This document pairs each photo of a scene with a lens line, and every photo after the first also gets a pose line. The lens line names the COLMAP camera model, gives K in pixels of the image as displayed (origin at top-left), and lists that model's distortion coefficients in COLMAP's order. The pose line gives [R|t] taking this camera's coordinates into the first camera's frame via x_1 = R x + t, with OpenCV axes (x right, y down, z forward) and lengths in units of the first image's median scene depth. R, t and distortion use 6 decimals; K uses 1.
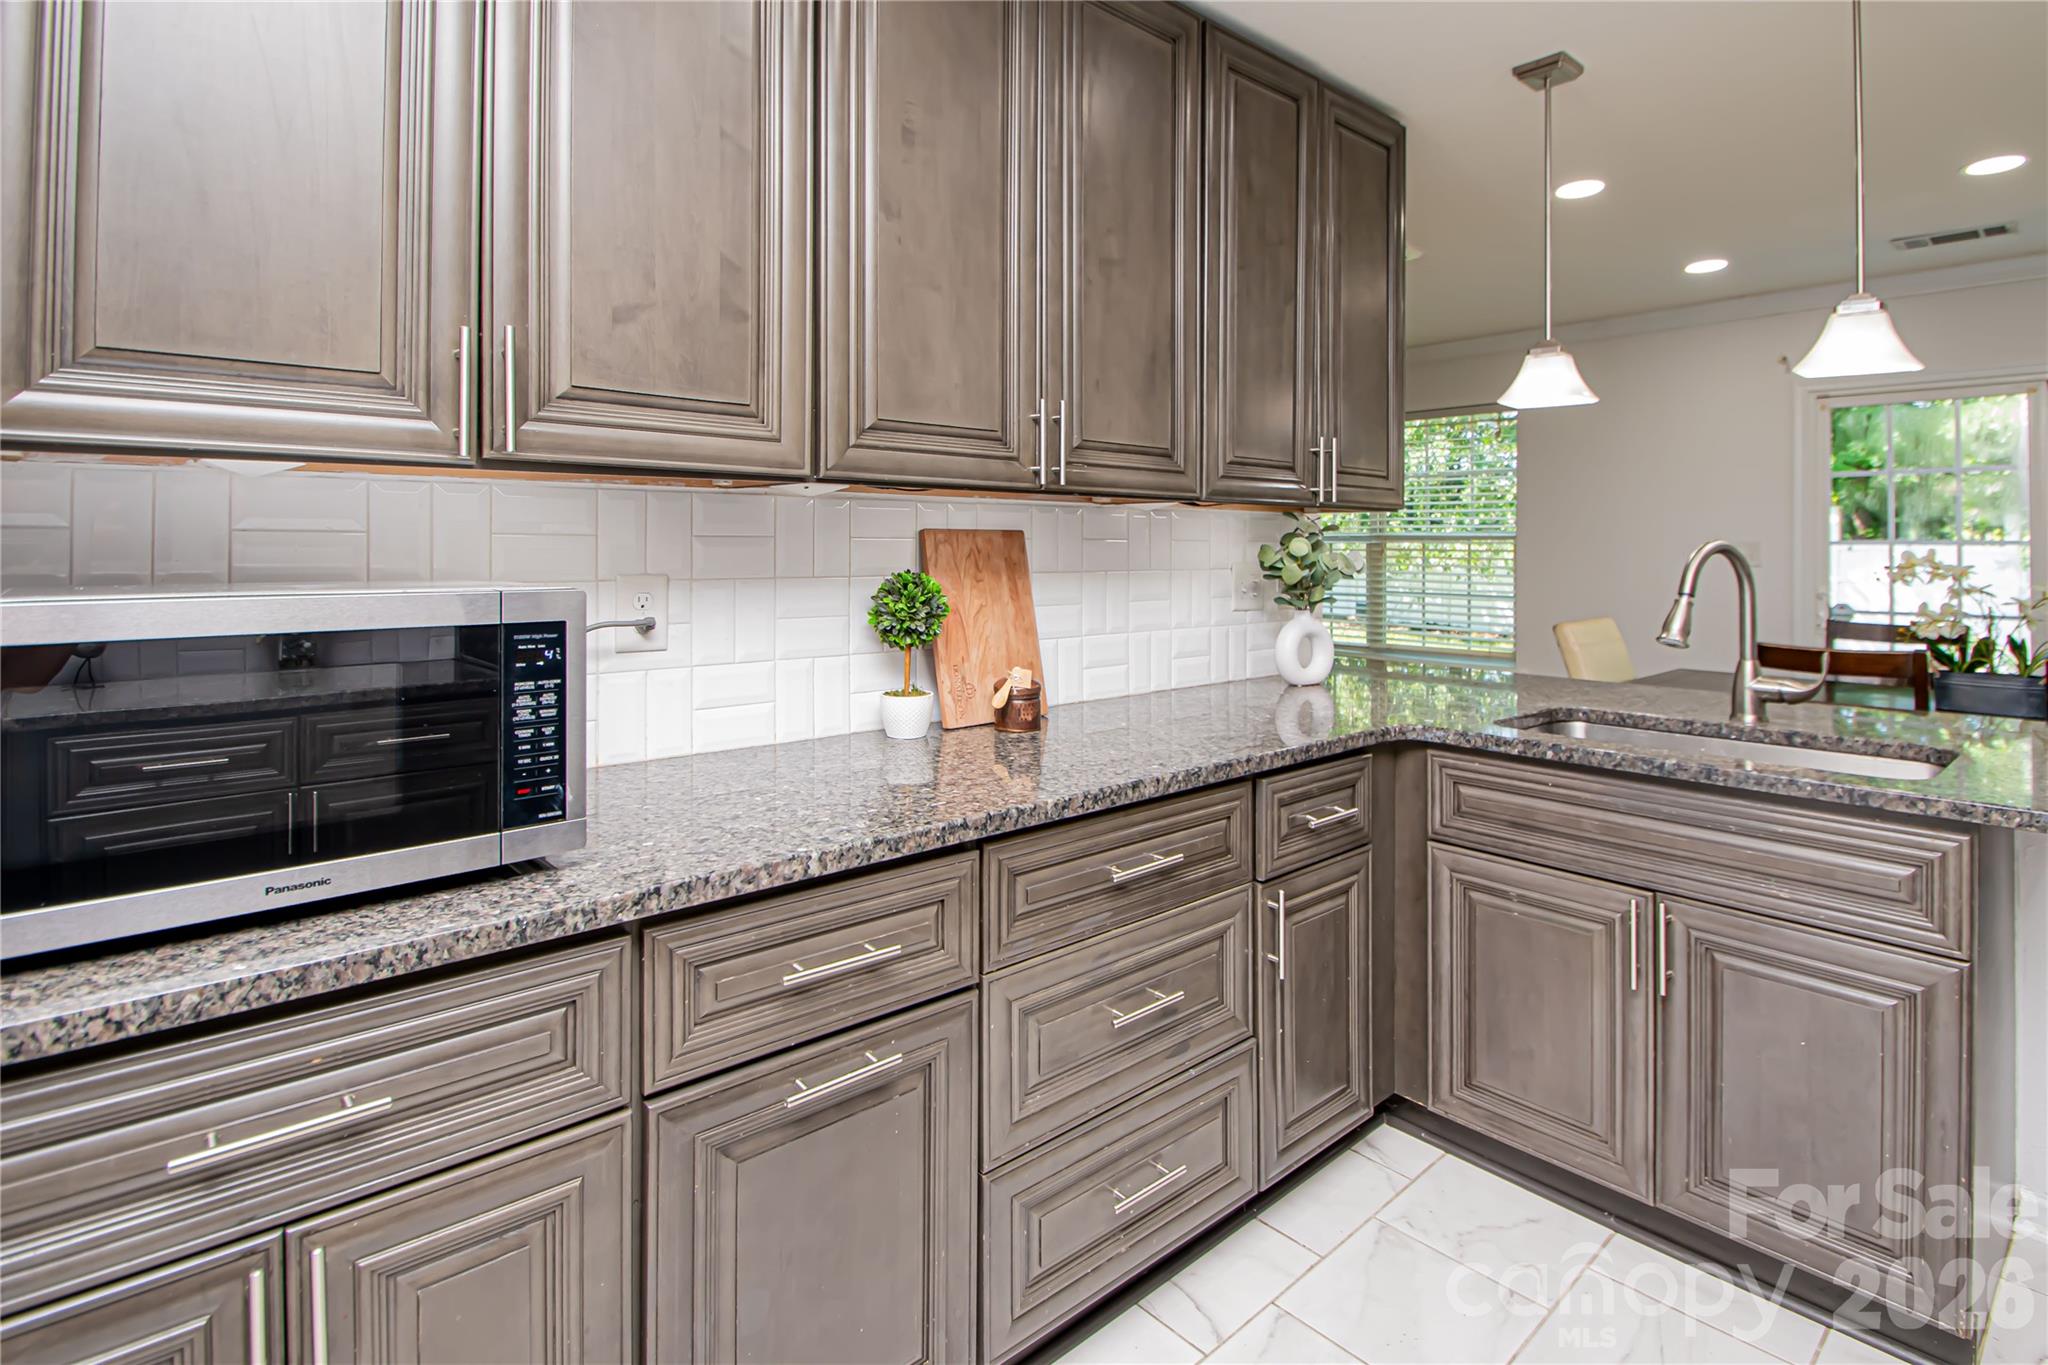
lens RADIAL K [[991.4, 0, 1021.5], [0, 991.4, 542.2], [0, 0, 1]] dist [0.011137, -0.010347]
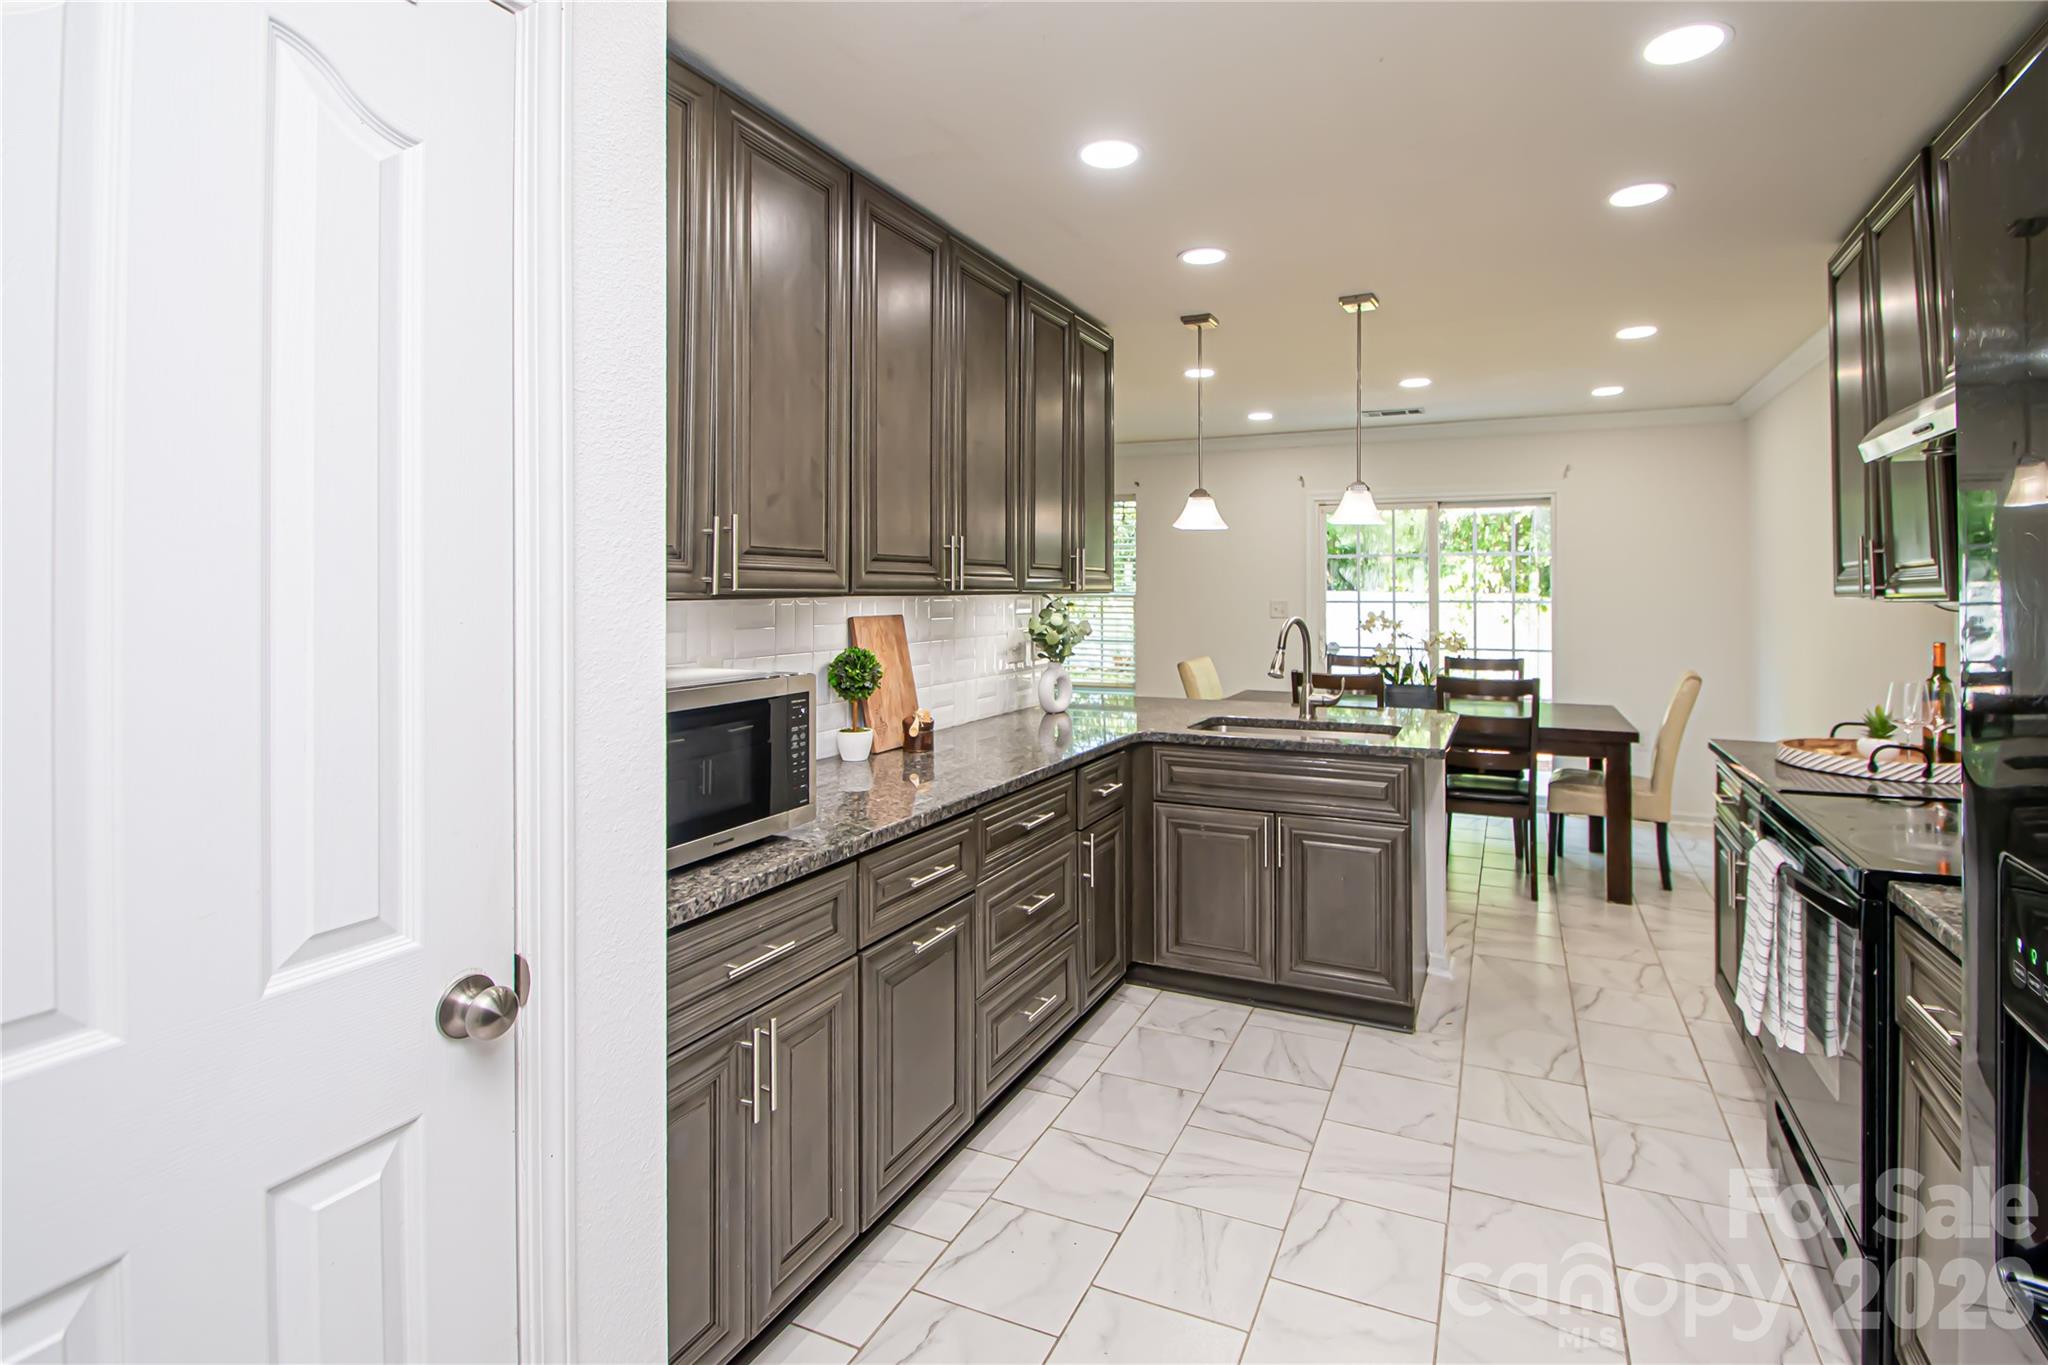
lens RADIAL K [[983.1, 0, 1032.8], [0, 983.1, 577.1], [0, 0, 1]] dist [-0.000654, -0.010525]
pose [[0.915654, 0.001229, 0.401966, -0.438392], [0.001595, 0.999976, -0.006689, -0.061858], [-0.401965, 0.006766, 0.915630, -0.421860]]
